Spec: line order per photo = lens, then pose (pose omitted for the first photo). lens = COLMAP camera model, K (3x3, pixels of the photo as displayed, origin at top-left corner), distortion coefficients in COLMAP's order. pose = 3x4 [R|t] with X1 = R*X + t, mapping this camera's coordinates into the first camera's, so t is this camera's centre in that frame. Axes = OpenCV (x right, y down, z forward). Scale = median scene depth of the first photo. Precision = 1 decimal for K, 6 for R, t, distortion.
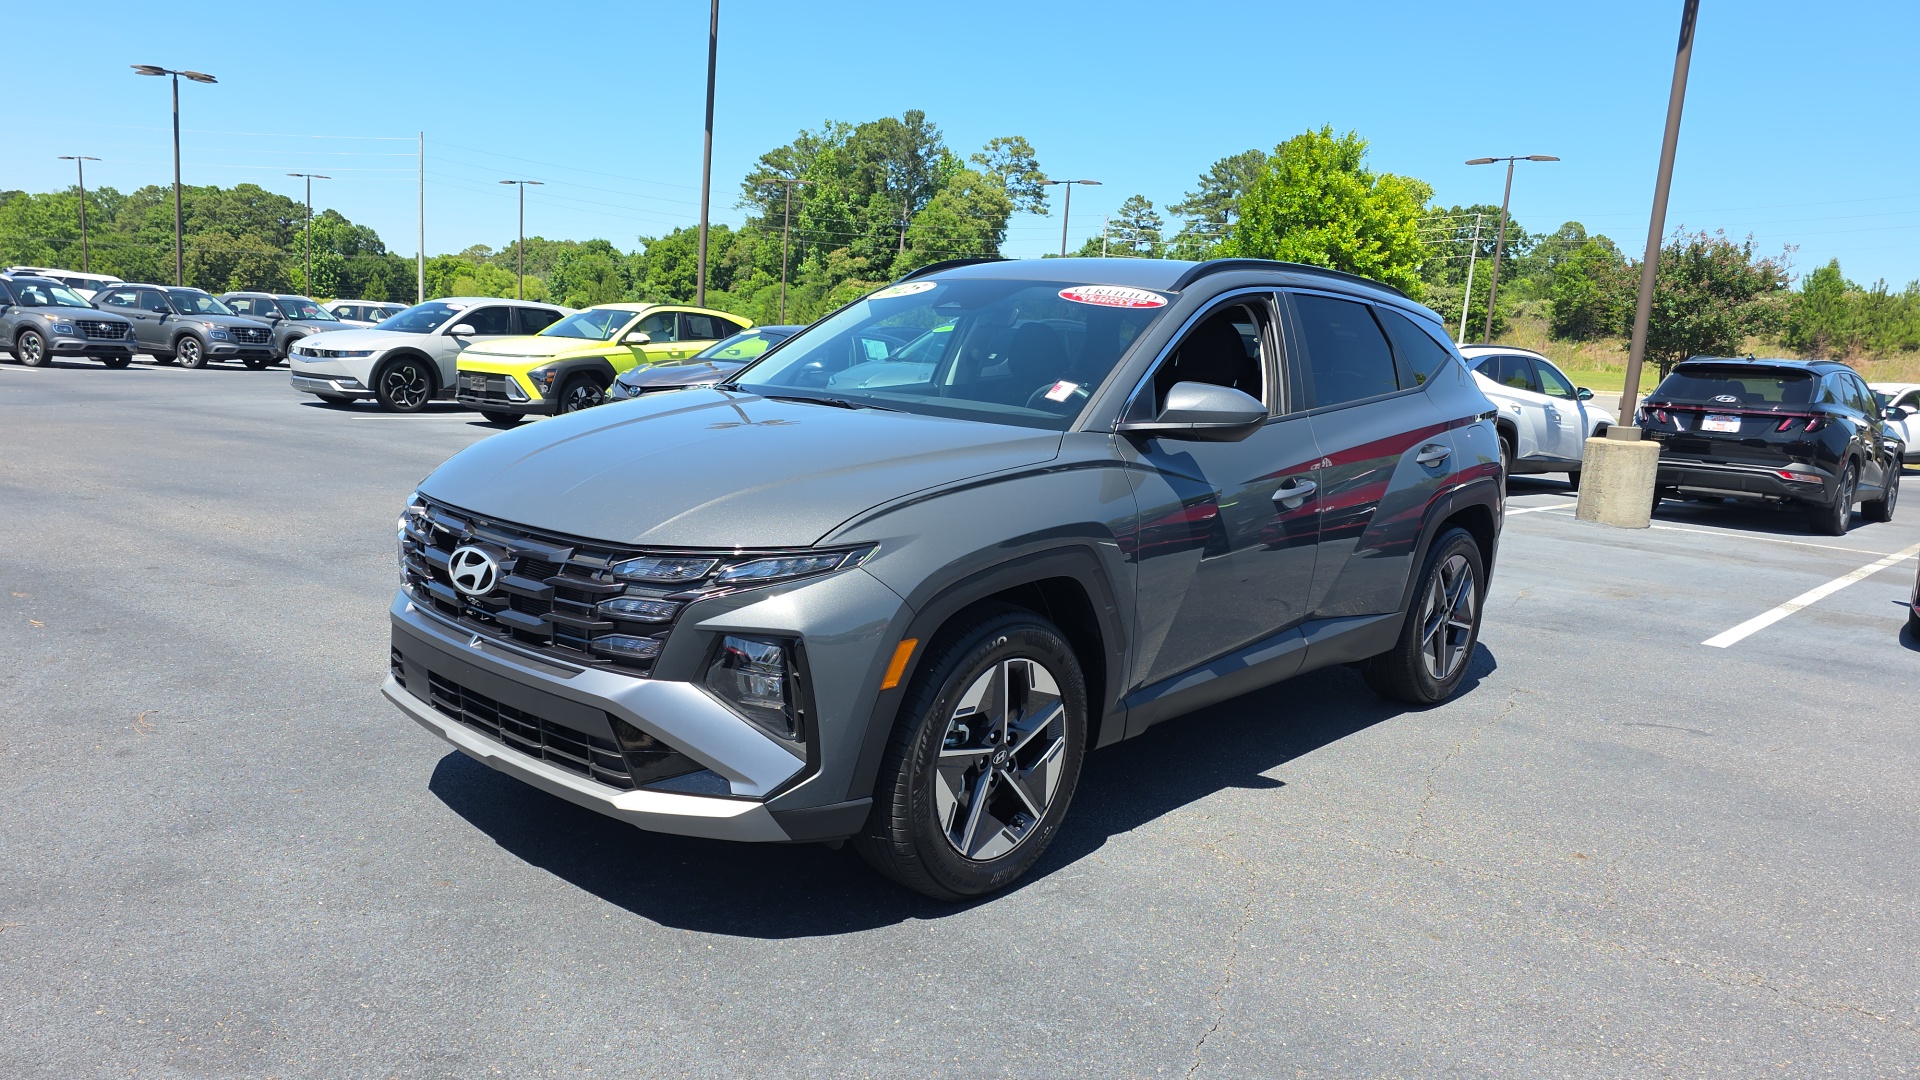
lens RADIAL K [[1323.2, 0, 886.8], [0, 1323.2, 520.0], [0, 0, 1]] dist [0.073709, -0.072264]
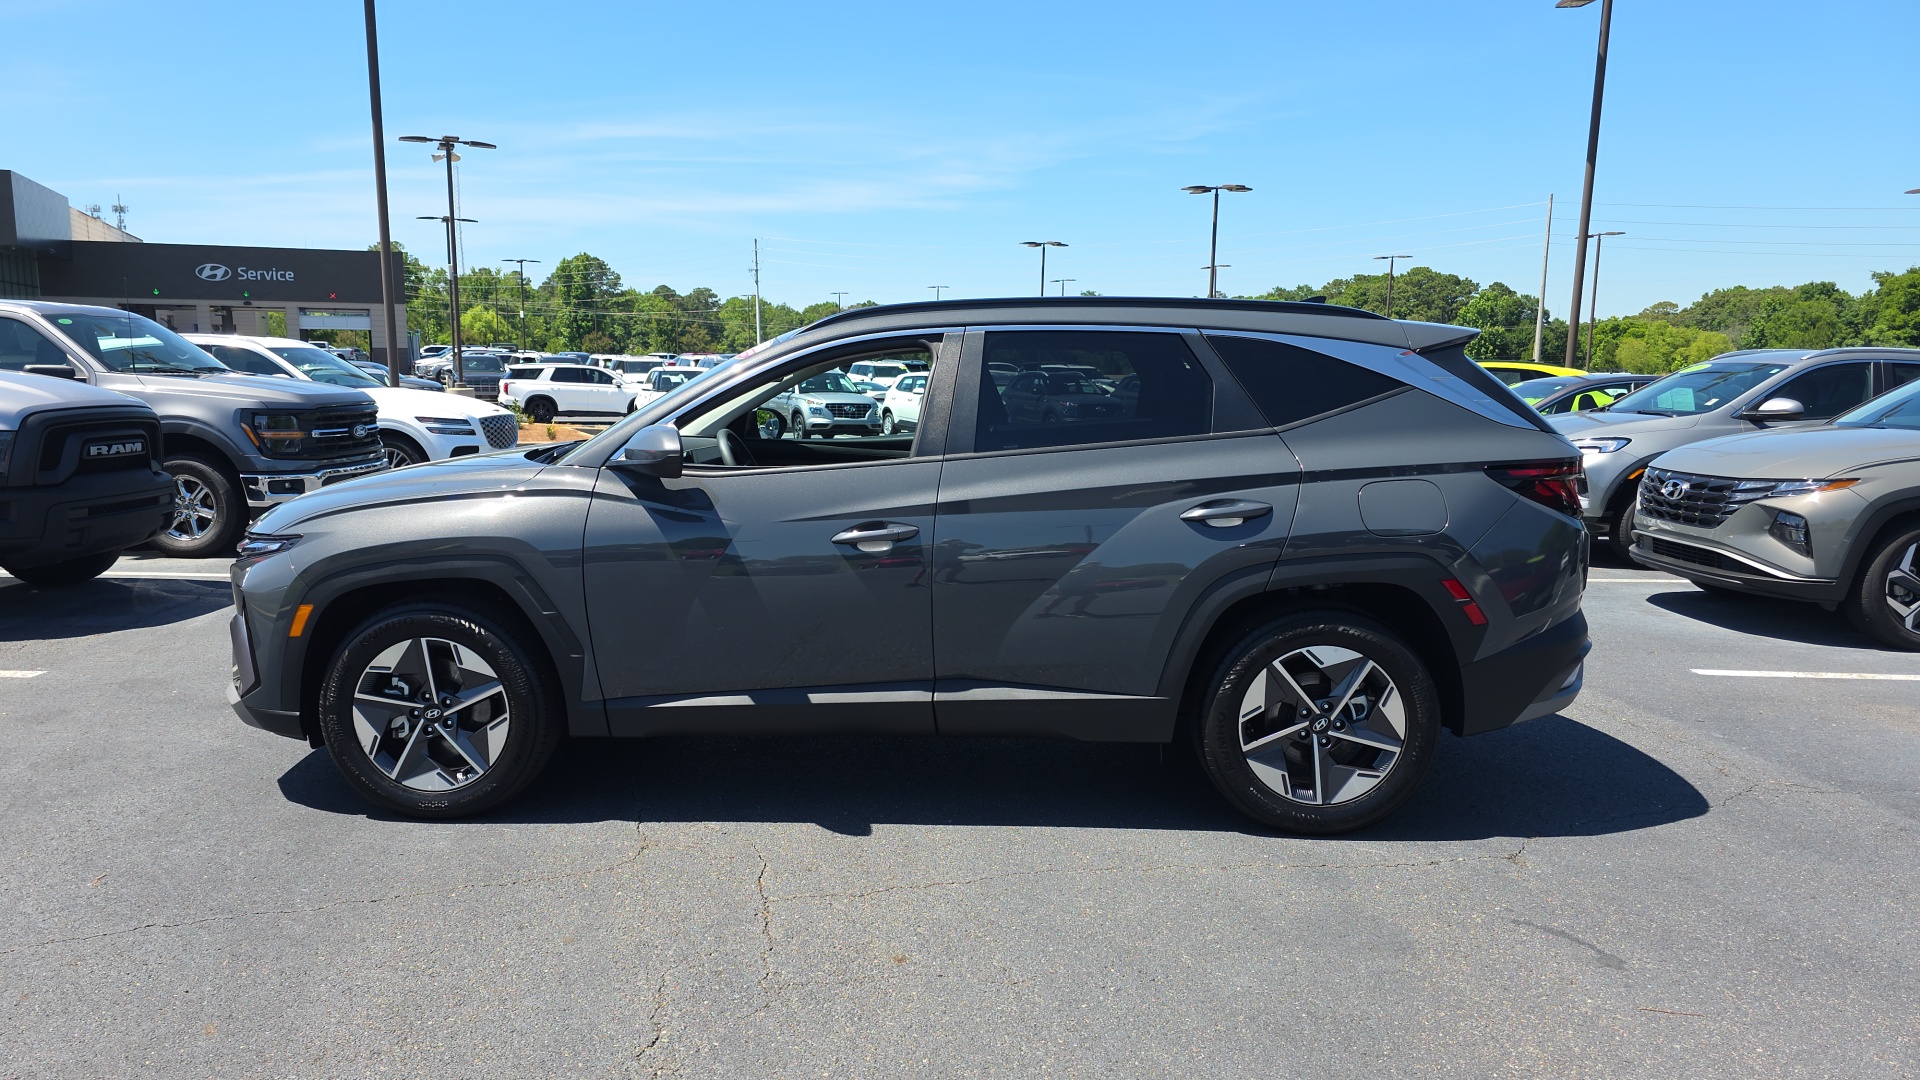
lens RADIAL K [[1323.2, 0, 886.8], [0, 1323.2, 520.0], [0, 0, 1]] dist [0.073709, -0.072264]
pose [[0.637493, 0.034638, -0.769678, 1.021270], [-0.077042, 0.996848, -0.018949, -0.014518], [0.766595, 0.071377, 0.638152, 0.368559]]
